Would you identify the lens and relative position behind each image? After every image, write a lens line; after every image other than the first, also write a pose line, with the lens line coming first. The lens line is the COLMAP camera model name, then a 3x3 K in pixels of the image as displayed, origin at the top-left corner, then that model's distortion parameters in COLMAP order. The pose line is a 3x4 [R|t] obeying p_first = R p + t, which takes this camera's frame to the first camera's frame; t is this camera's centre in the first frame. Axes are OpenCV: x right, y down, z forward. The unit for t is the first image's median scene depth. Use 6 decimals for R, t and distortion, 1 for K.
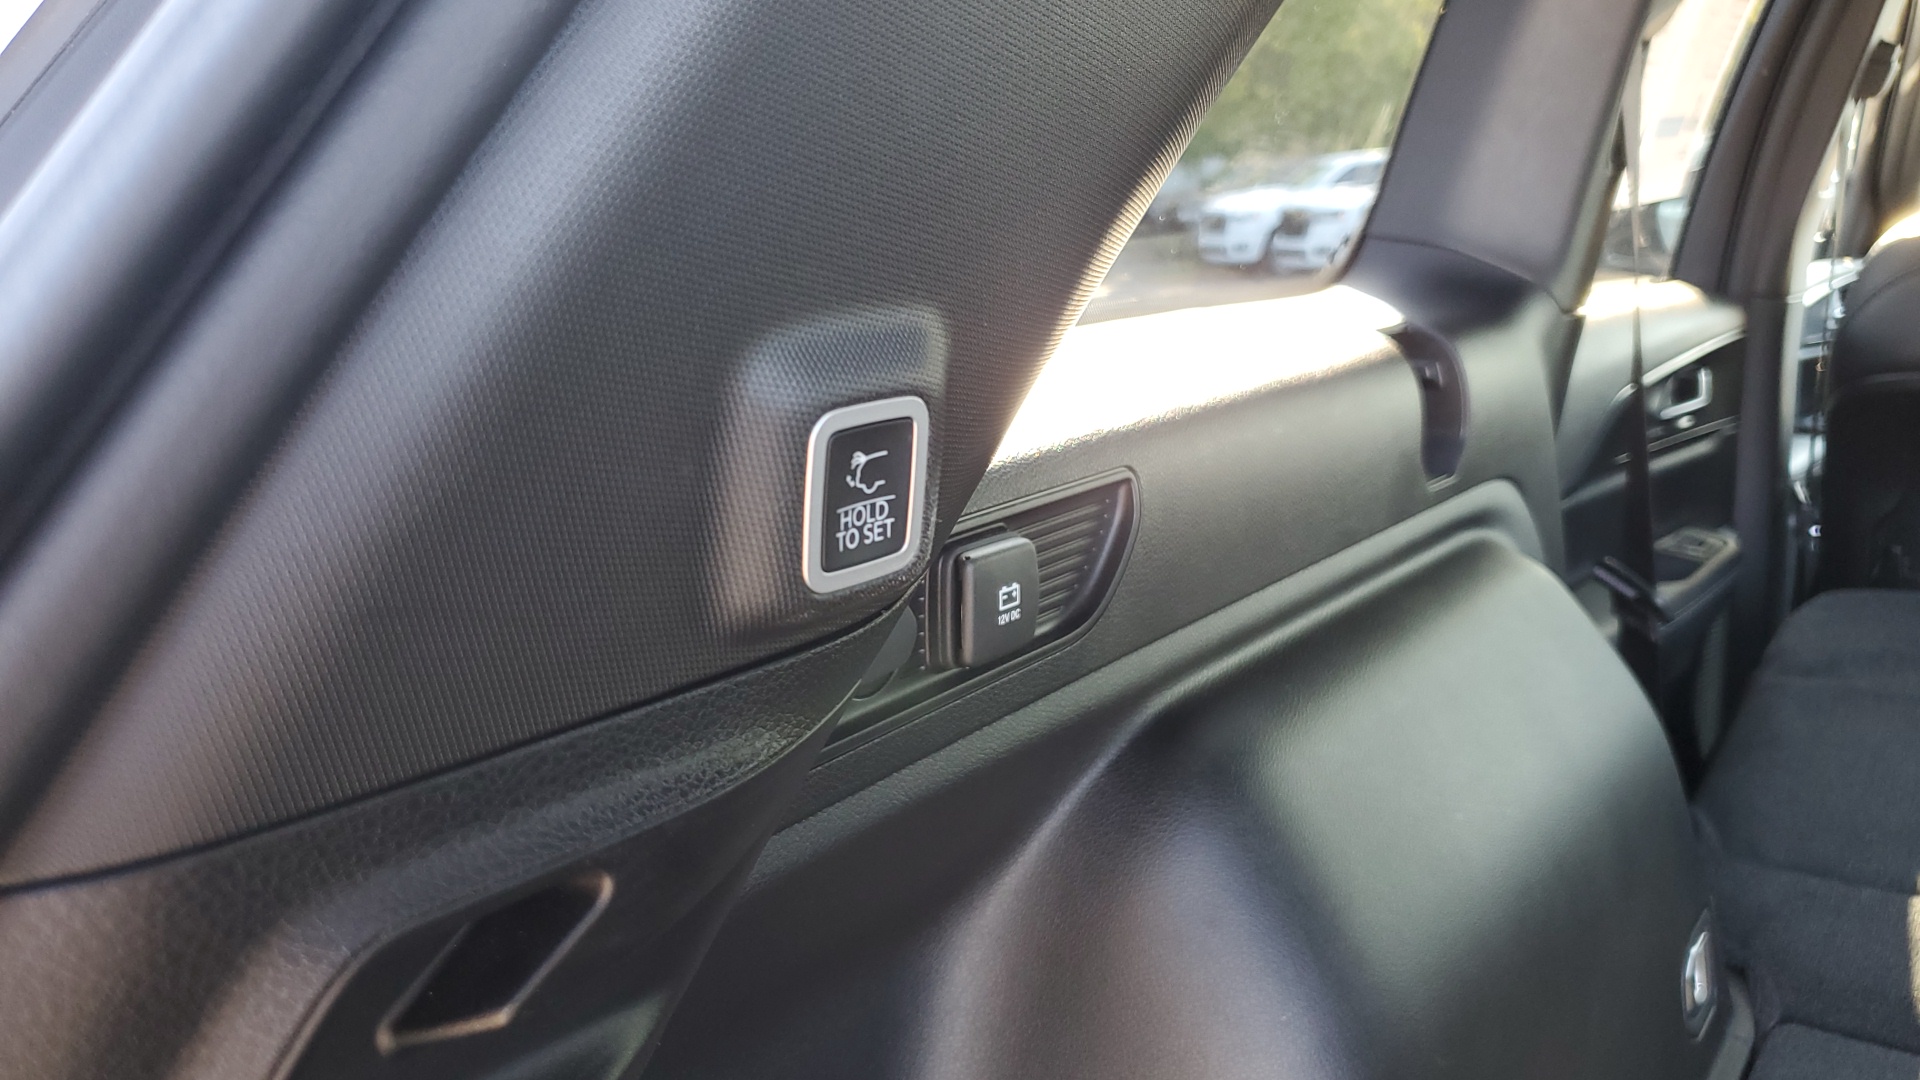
lens RADIAL K [[1477.5, 0, 960.0], [0, 1477.5, 540.0], [0, 0, 1]] dist [0.012942, -0.003290]
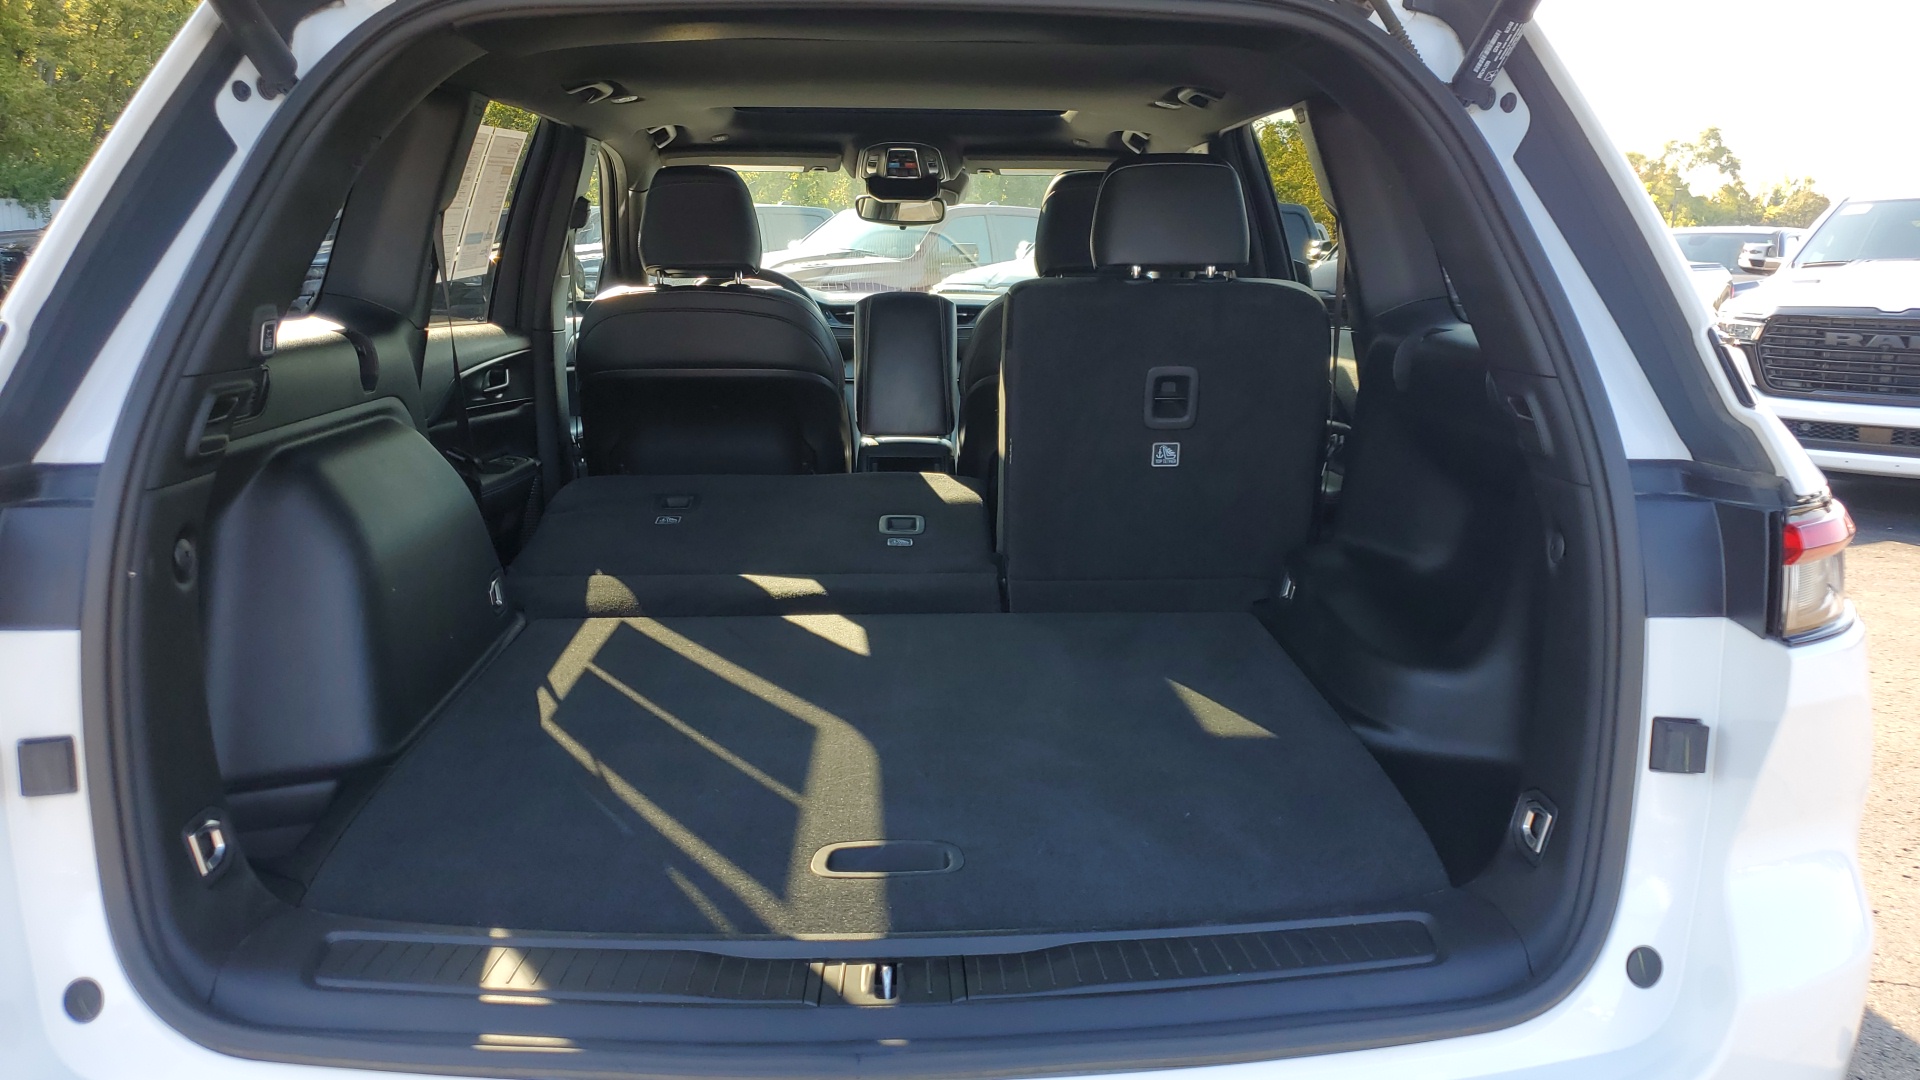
lens RADIAL K [[1477.5, 0, 960.0], [0, 1477.5, 540.0], [0, 0, 1]] dist [0.012942, -0.003290]
pose [[0.770304, -0.084162, 0.632098, -0.385420], [0.109224, 0.994017, -0.000755, 0.240303], [-0.628253, 0.069622, 0.774888, -1.171557]]
